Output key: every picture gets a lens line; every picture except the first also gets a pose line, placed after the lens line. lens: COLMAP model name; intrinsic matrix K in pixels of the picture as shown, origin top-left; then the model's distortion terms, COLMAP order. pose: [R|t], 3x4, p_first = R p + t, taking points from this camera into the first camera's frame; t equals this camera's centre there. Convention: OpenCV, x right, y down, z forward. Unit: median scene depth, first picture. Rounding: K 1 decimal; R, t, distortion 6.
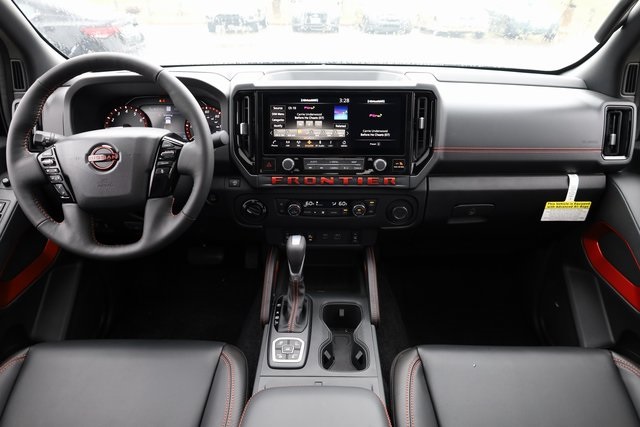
lens RADIAL K [[429.7, 0, 337.4], [0, 429.7, 213.0], [0, 0, 1]] dist [-0.006894, -0.003805]
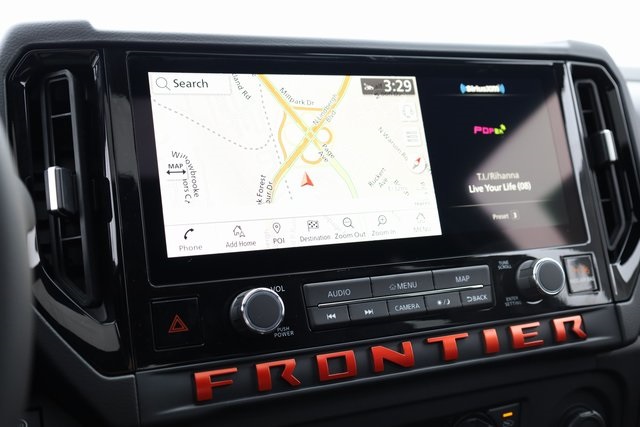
lens RADIAL K [[773.5, 0, 321.7], [0, 773.5, 211.8], [0, 0, 1]] dist [-0.002798, 0.000000]
pose [[0.906594, -0.064841, 0.416993, -0.264375], [0.197974, 0.937993, -0.284563, -0.030606], [-0.372685, 0.340537, 0.863215, 0.564431]]
